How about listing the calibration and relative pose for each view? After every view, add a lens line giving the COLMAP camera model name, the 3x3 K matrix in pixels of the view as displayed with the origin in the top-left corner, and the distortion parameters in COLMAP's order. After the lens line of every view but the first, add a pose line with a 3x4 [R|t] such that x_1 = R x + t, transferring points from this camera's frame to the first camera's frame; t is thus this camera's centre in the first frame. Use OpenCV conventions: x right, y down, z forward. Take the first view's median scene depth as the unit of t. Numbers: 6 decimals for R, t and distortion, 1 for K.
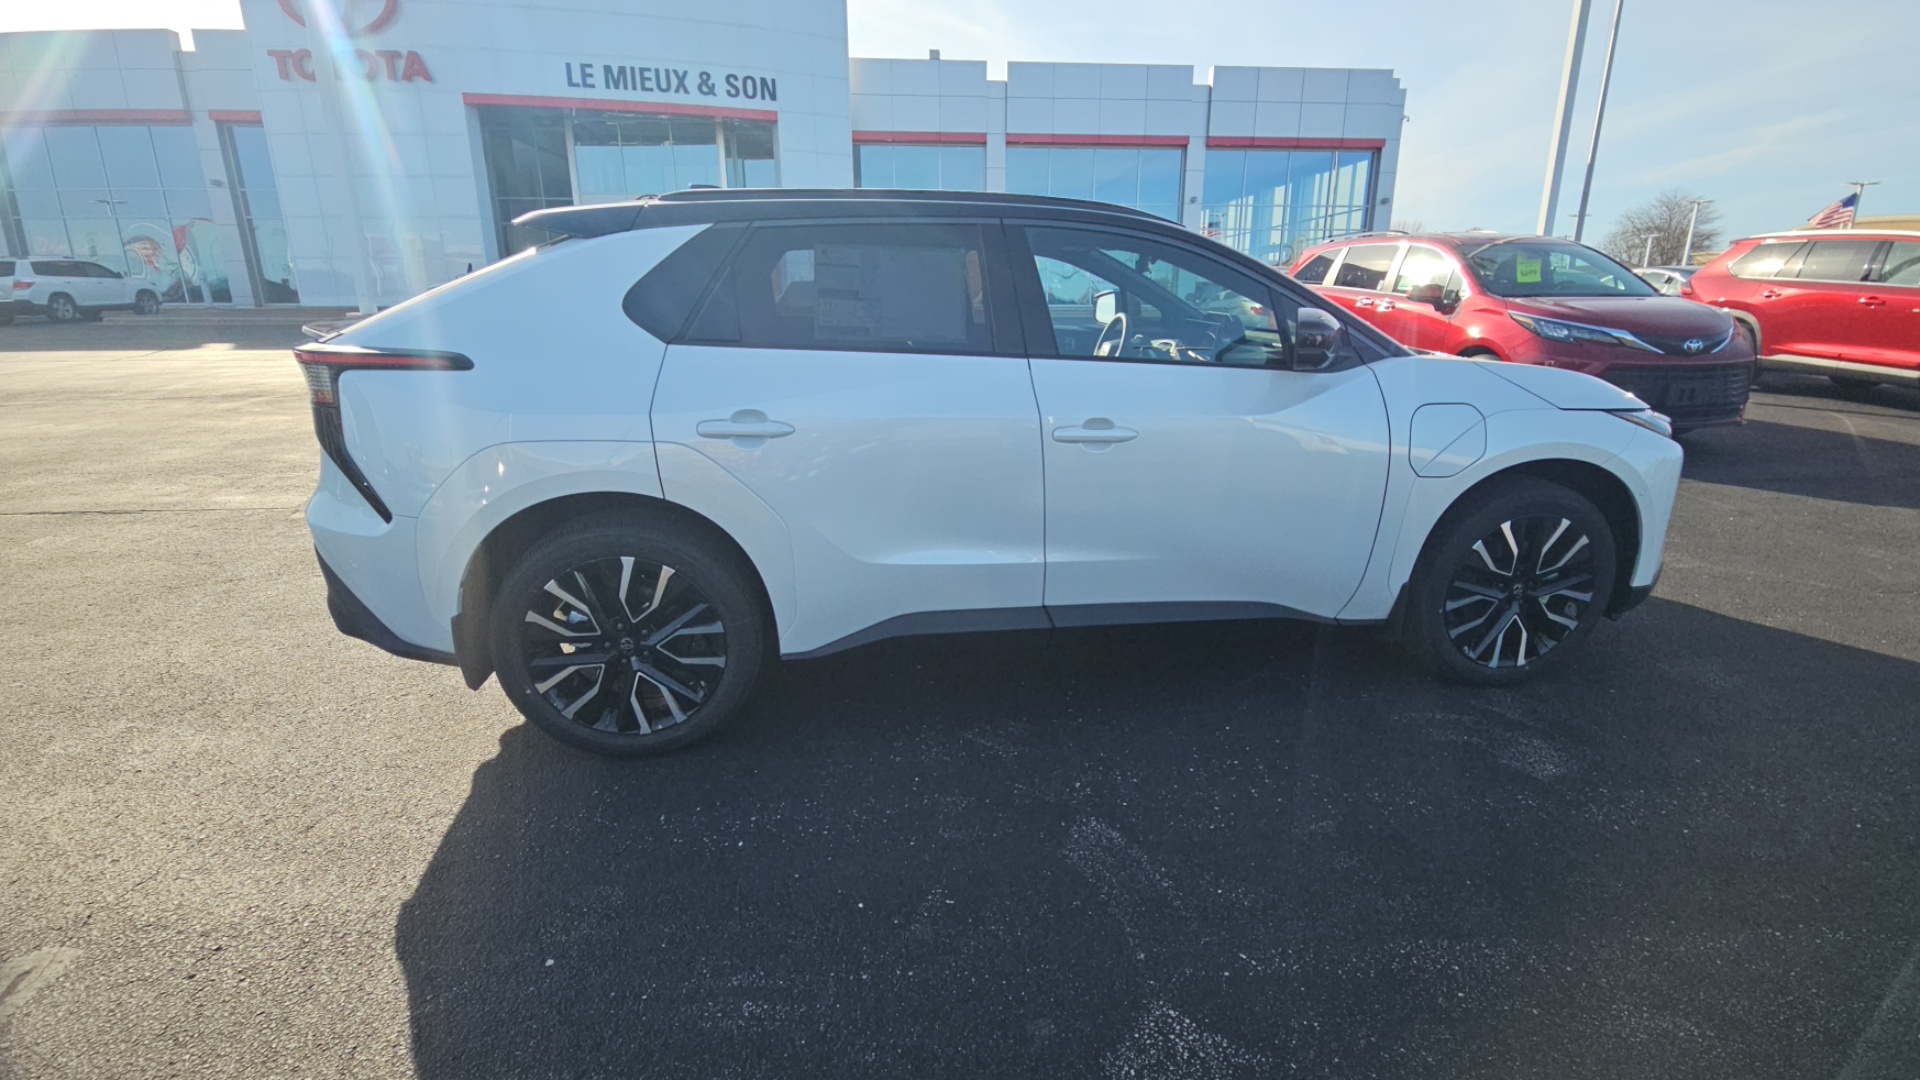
lens RADIAL K [[861.7, 0, 980.2], [0, 861.7, 542.6], [0, 0, 1]] dist [0.006321, -0.004946]
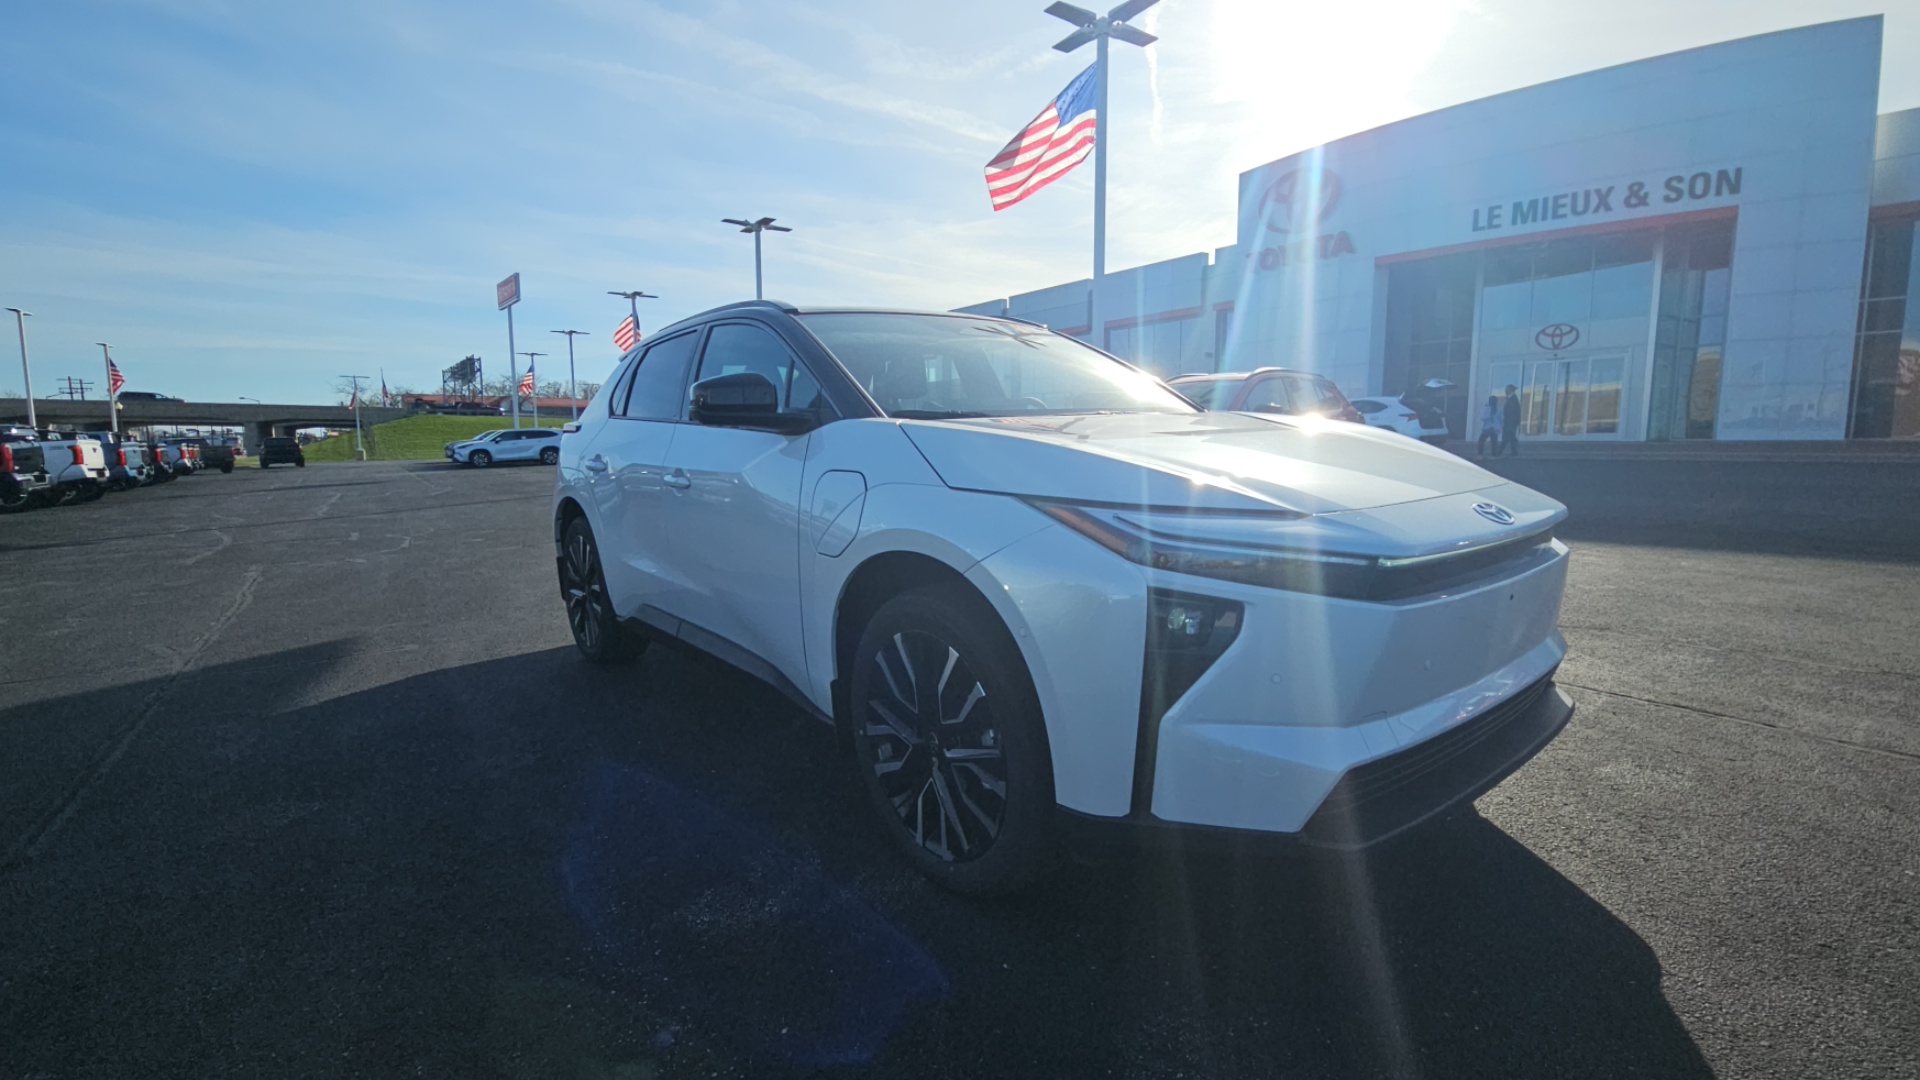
lens RADIAL K [[861.7, 0, 980.2], [0, 861.7, 542.6], [0, 0, 1]] dist [0.006321, -0.004946]
pose [[0.503460, 0.097832, -0.858462, 0.137225], [-0.232139, 0.972353, -0.025330, -0.010511], [0.832250, 0.212036, 0.512251, 0.070394]]
